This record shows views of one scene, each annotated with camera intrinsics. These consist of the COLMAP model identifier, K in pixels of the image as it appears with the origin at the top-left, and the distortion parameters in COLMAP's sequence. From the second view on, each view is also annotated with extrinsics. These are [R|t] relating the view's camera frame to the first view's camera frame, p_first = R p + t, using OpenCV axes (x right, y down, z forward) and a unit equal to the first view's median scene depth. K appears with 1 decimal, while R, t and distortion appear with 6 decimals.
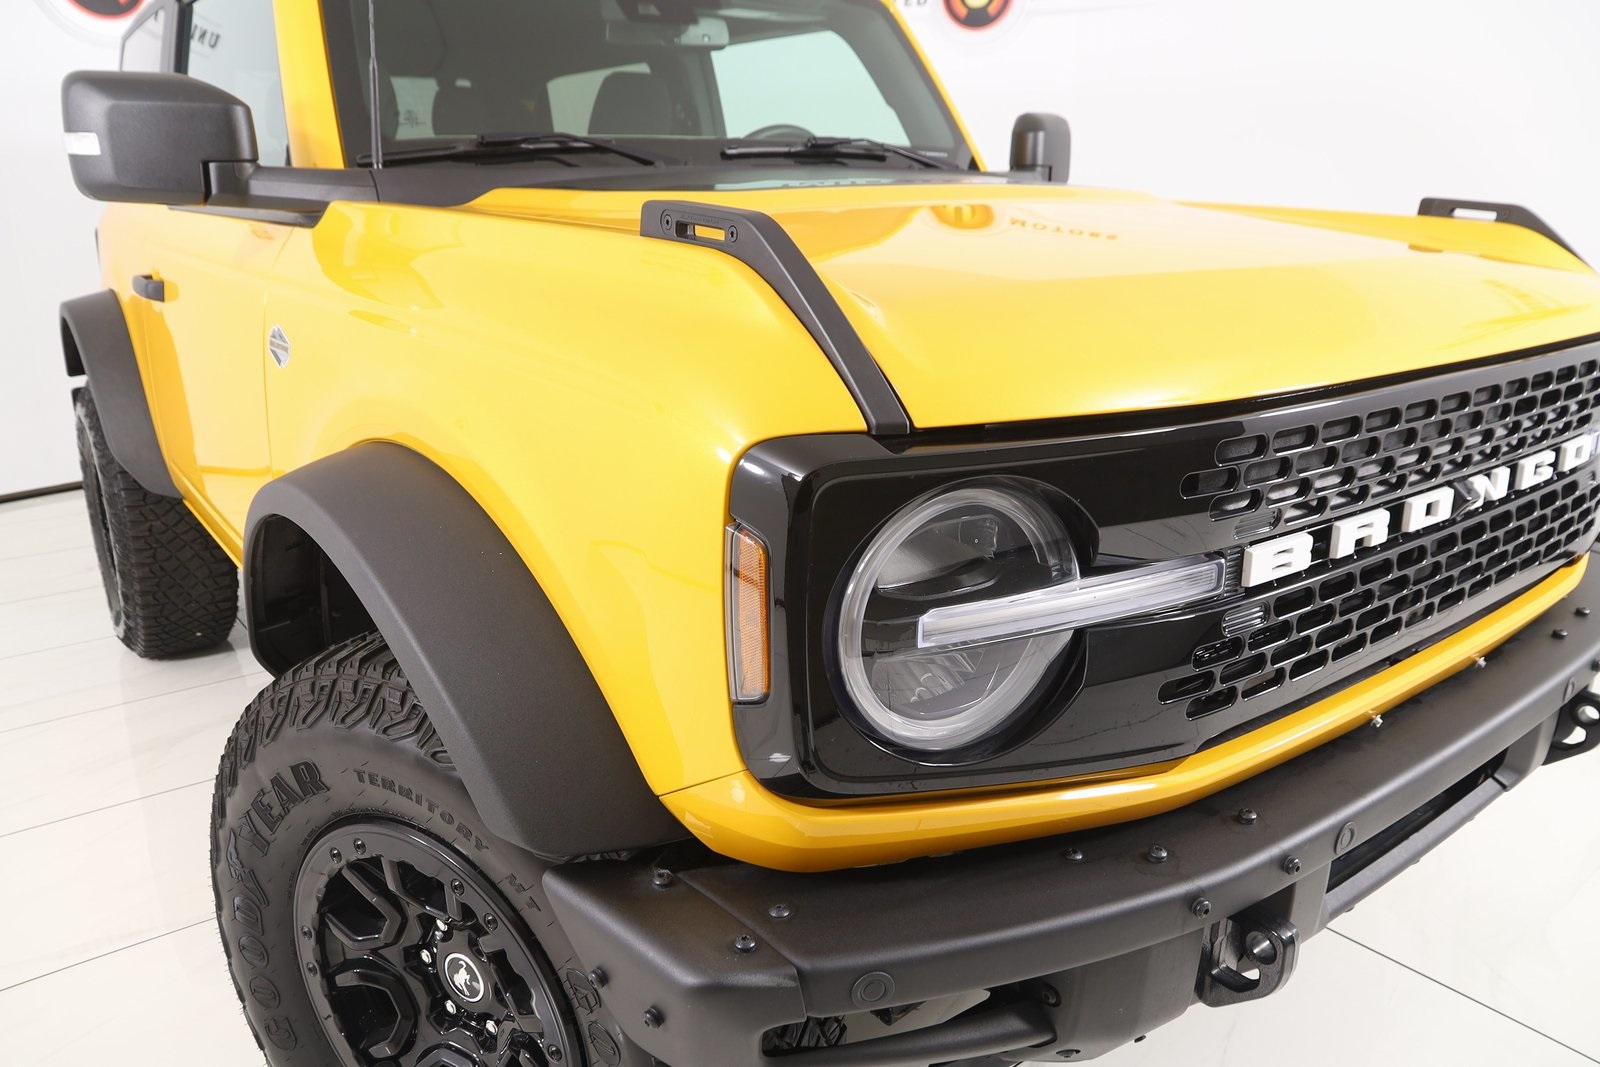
lens RADIAL K [[1158.5, 0, 793.2], [0, 1158.5, 515.6], [0, 0, 1]] dist [-0.074956, 0.043318]
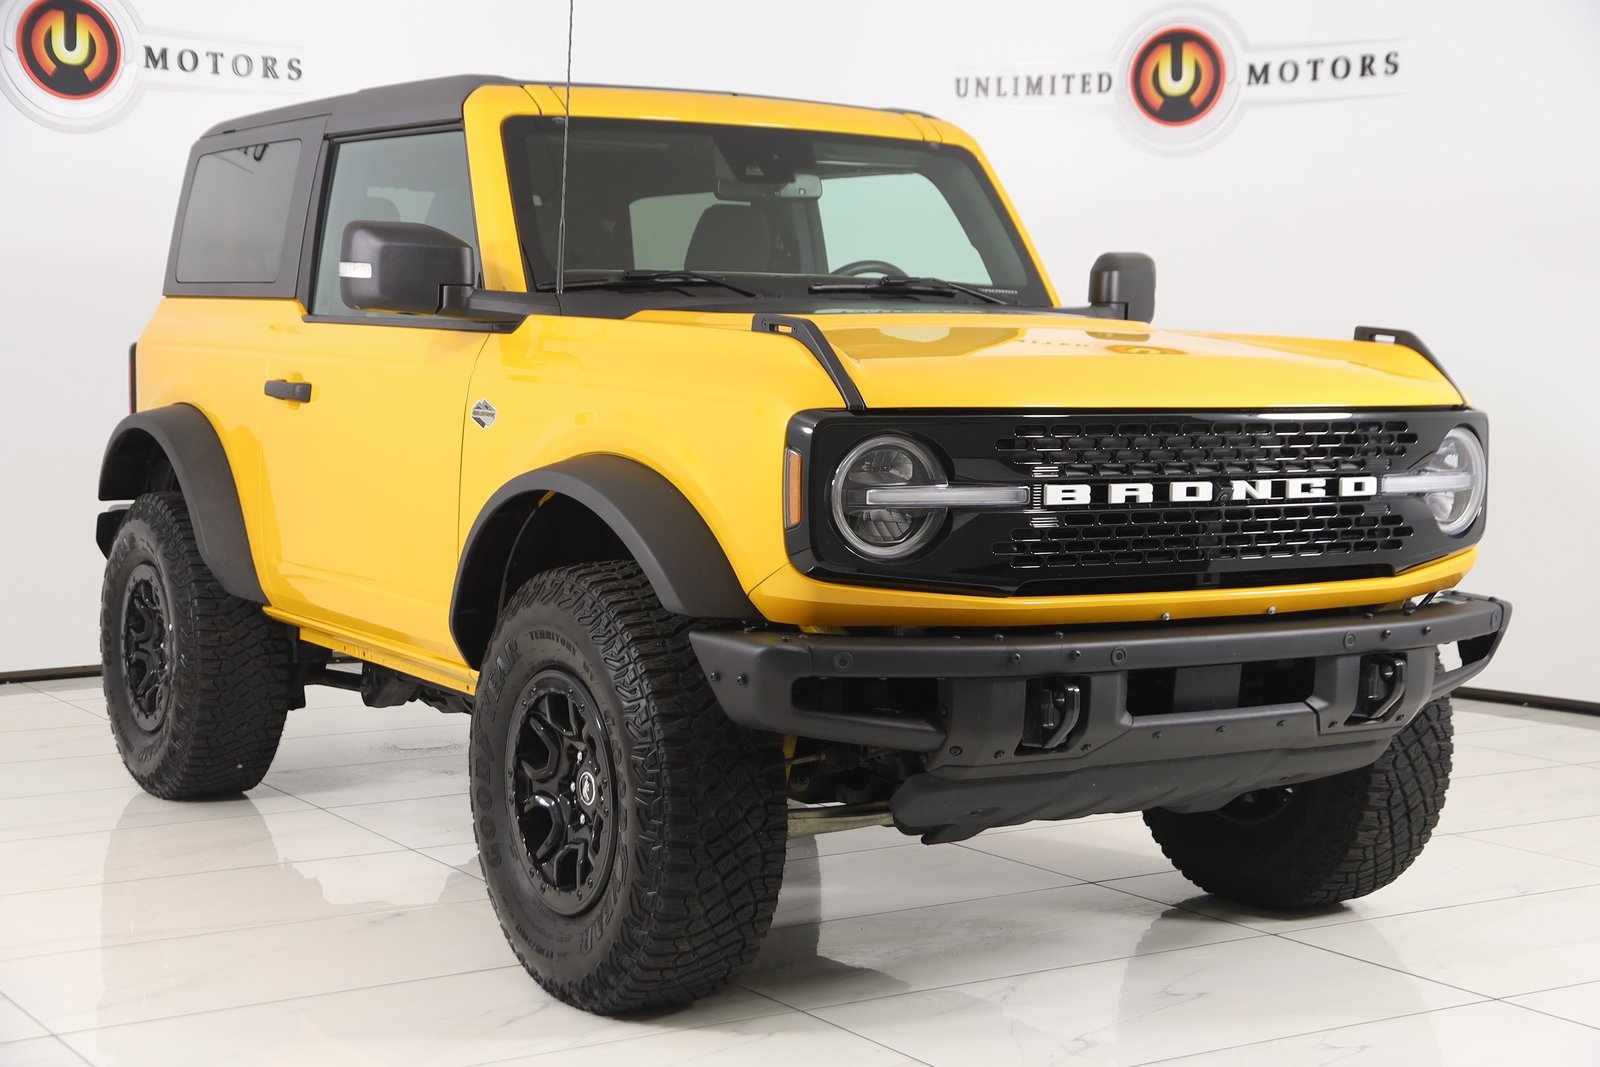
lens RADIAL K [[2415.5, 0, 809.5], [0, 2415.5, 547.5], [0, 0, 1]] dist [0.131225, 0.000000]
pose [[0.996360, 0.026102, -0.081152, 0.194705], [-0.041250, 0.980720, -0.191015, 0.564416], [0.074601, 0.193667, 0.978227, -1.850156]]
